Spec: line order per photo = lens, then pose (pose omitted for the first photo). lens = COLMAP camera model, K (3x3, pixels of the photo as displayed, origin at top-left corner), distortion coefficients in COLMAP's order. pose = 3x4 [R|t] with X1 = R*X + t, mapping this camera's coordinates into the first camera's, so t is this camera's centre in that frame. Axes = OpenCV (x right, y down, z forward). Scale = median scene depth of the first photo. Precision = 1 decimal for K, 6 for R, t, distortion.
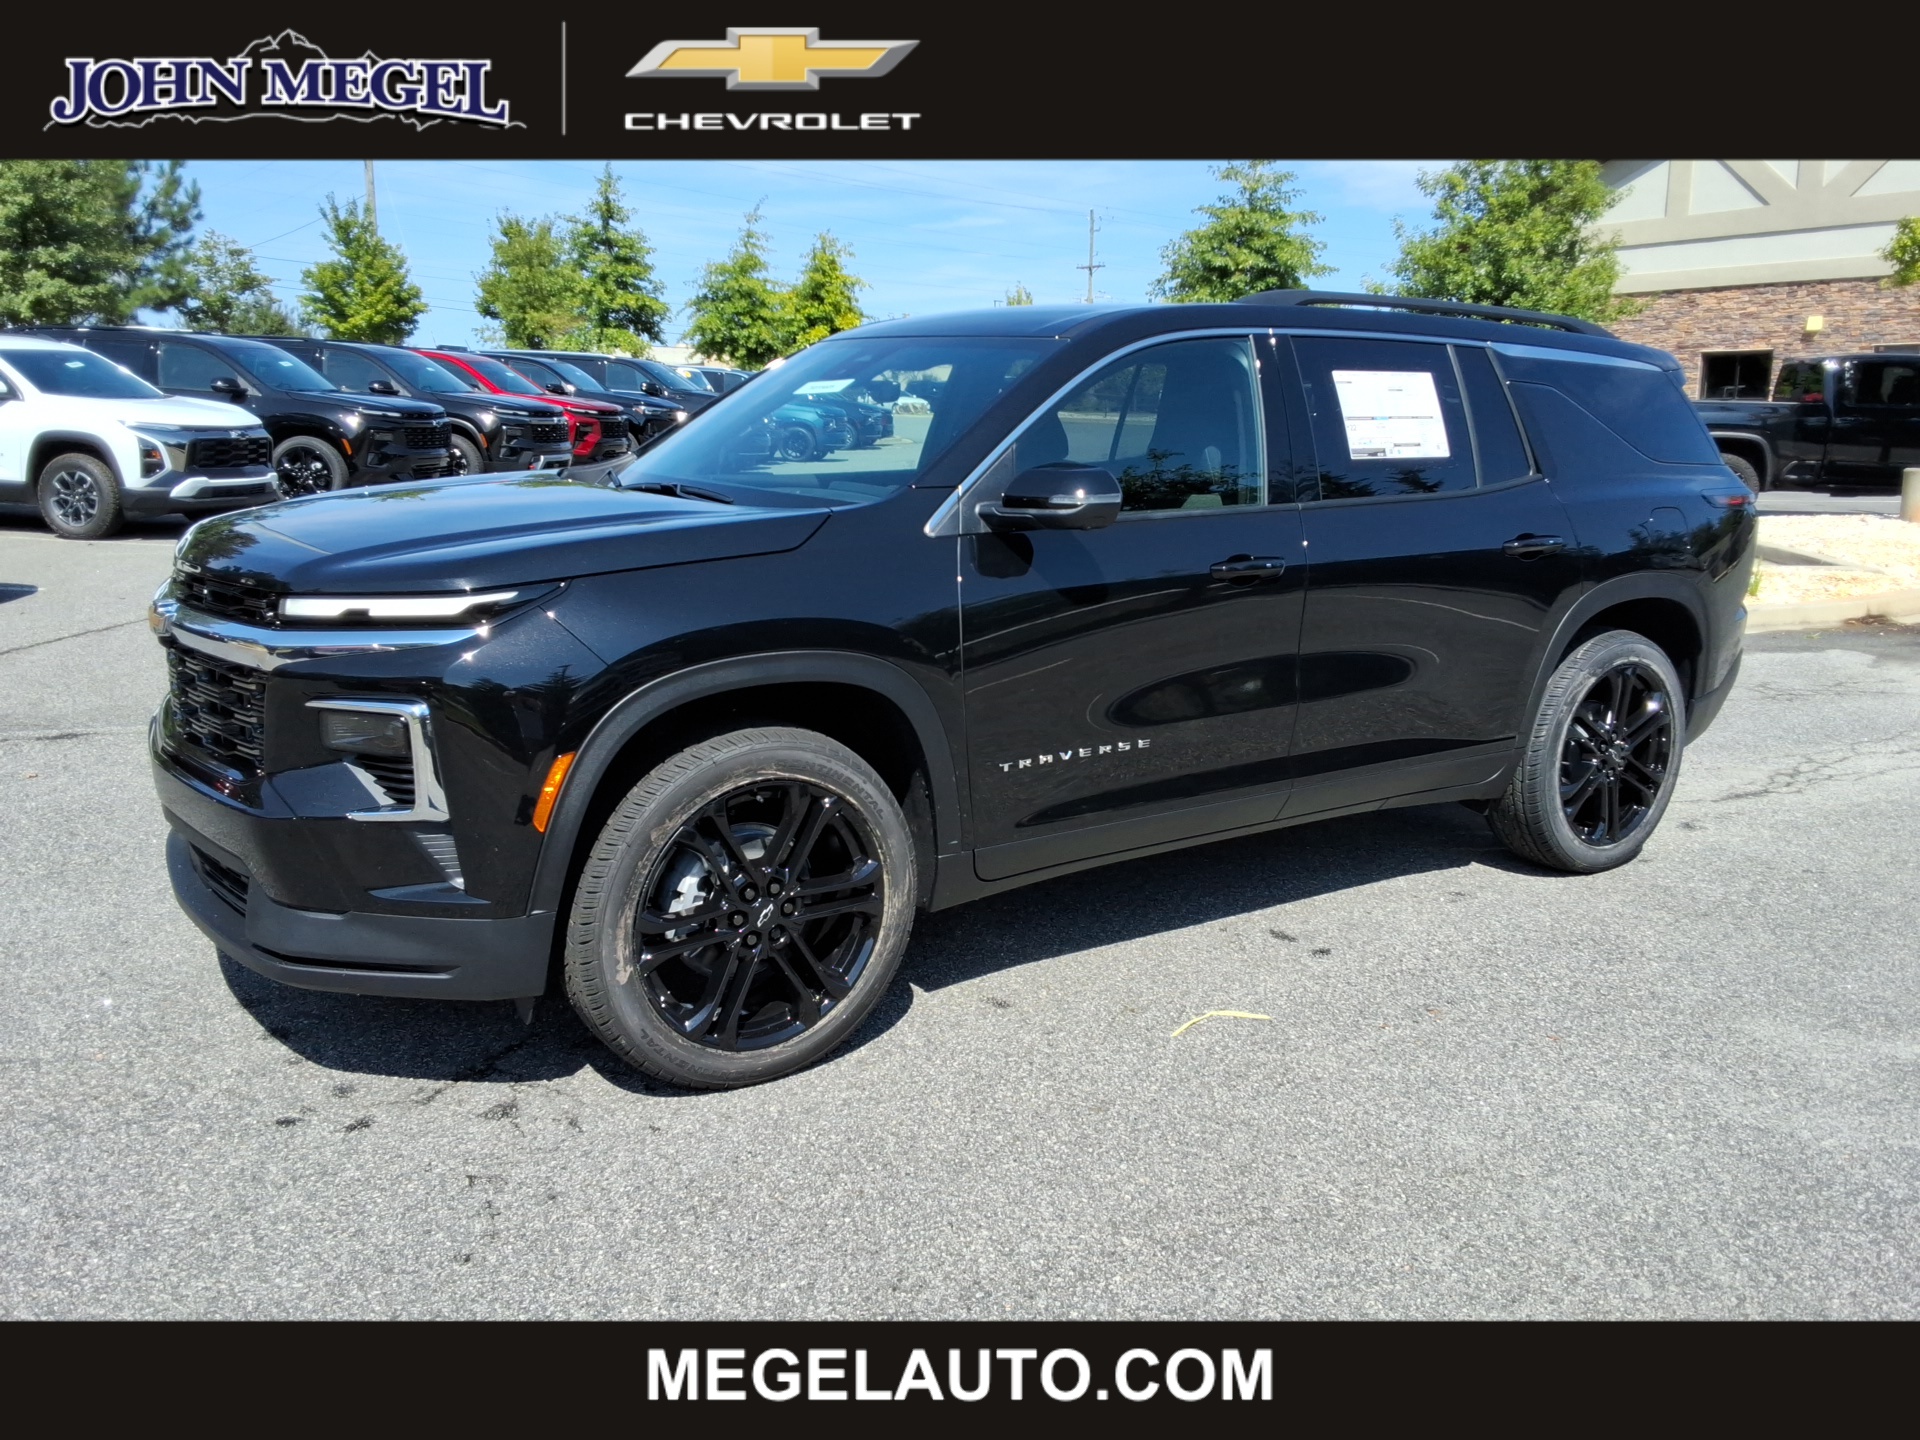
lens RADIAL K [[1552.0, 0, 989.3], [0, 1552.0, 718.7], [0, 0, 1]] dist [0.101139, -0.155245]
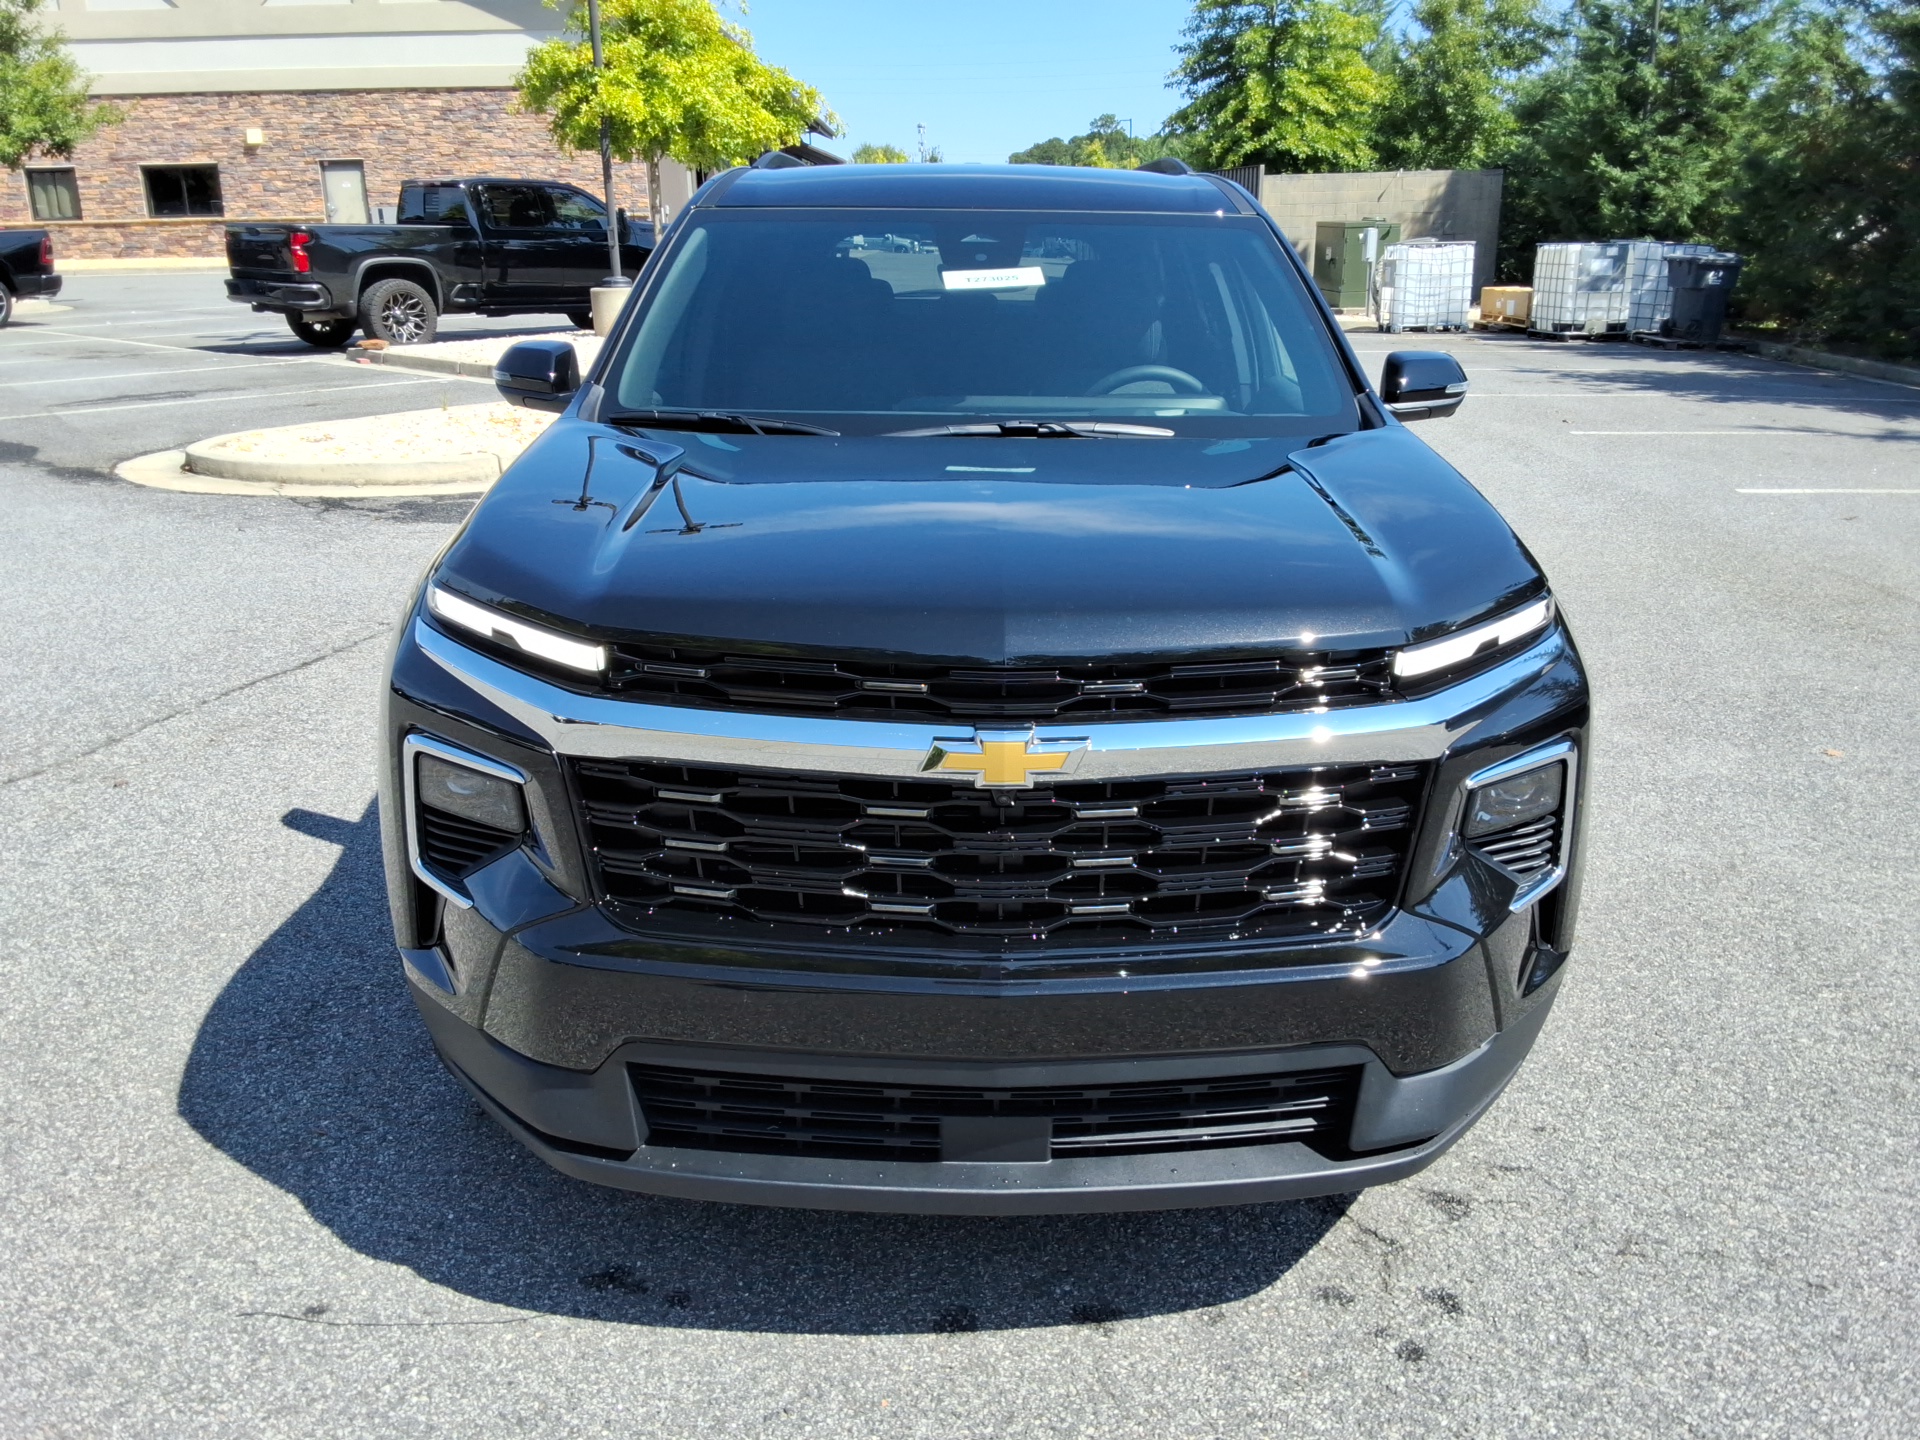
lens RADIAL K [[1552.0, 0, 970.1], [0, 1552.0, 714.5], [0, 0, 1]] dist [0.101139, -0.155245]
pose [[0.550430, -0.263134, 0.792330, -0.109132], [0.173271, 0.964374, 0.199899, -0.021773], [-0.816703, 0.027258, 0.576414, 0.076000]]
